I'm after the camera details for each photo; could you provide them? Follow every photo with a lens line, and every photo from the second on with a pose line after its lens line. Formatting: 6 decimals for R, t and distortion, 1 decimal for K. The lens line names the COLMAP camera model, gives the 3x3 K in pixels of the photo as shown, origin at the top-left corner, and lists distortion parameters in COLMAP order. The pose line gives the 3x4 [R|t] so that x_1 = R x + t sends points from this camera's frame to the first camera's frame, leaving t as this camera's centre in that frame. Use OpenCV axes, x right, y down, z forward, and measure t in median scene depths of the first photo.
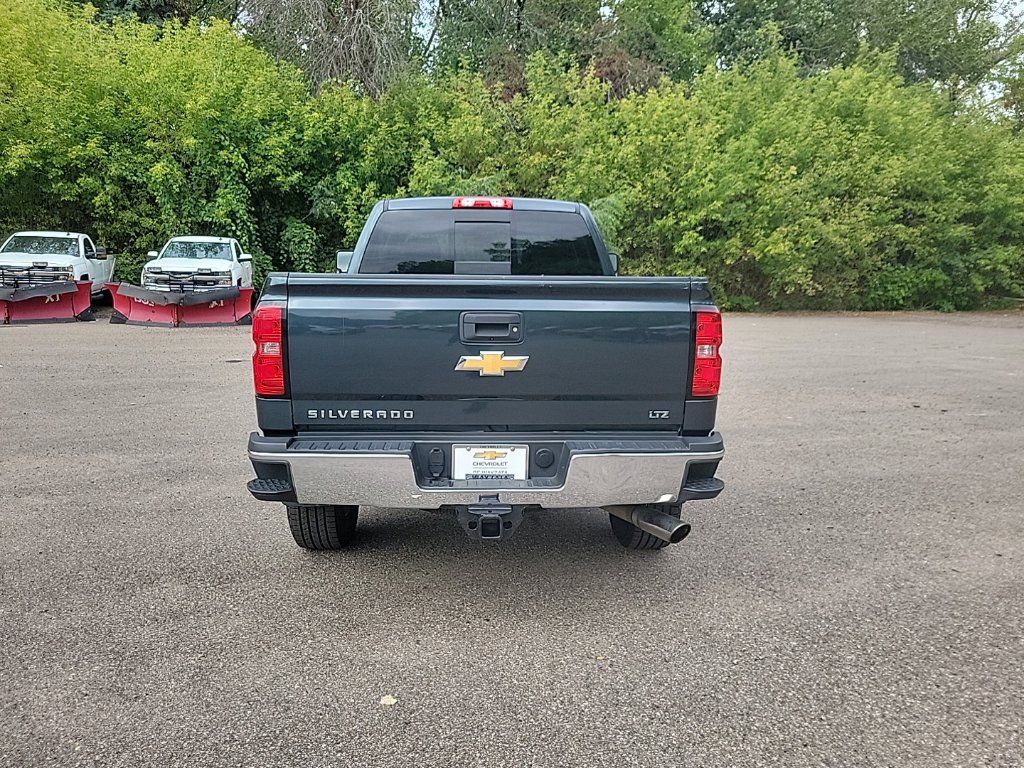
lens RADIAL K [[757.7, 0, 505.2], [0, 757.7, 382.8], [0, 0, 1]] dist [0.048954, -0.030687]
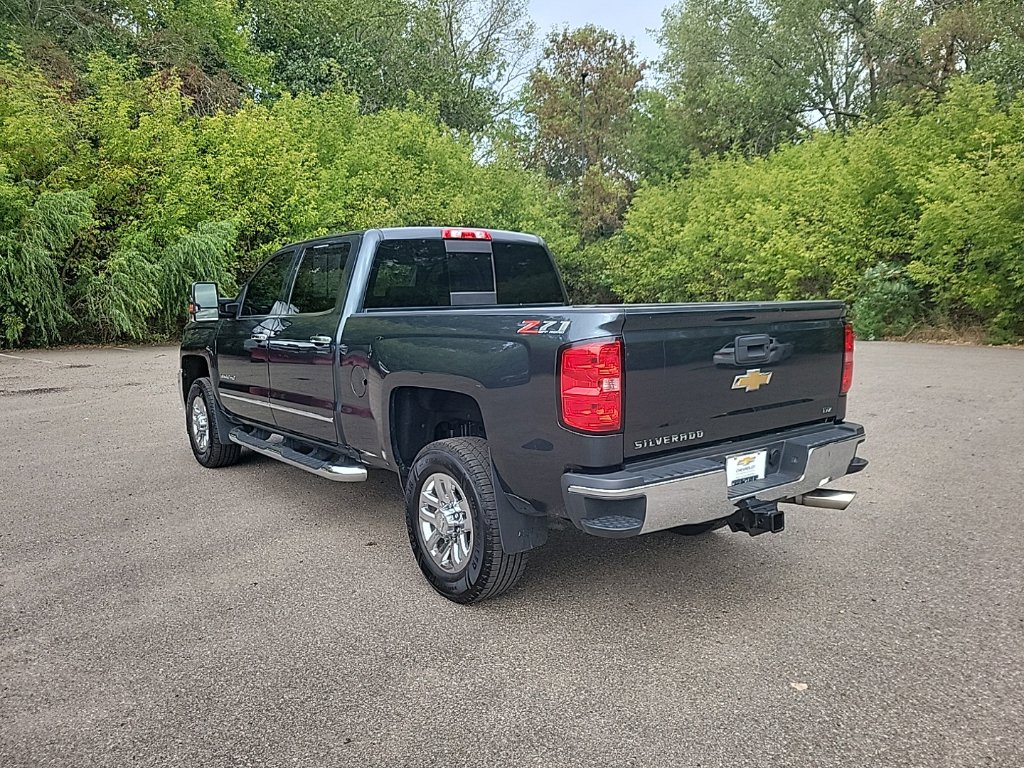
lens RADIAL K [[770.8, 0, 502.0], [0, 770.8, 372.7], [0, 0, 1]] dist [0.038599, -0.003392]
pose [[0.822988, -0.082220, 0.562078, -0.131970], [0.107719, 0.994105, -0.012305, -0.008420], [-0.557753, 0.070673, 0.826993, 0.032348]]
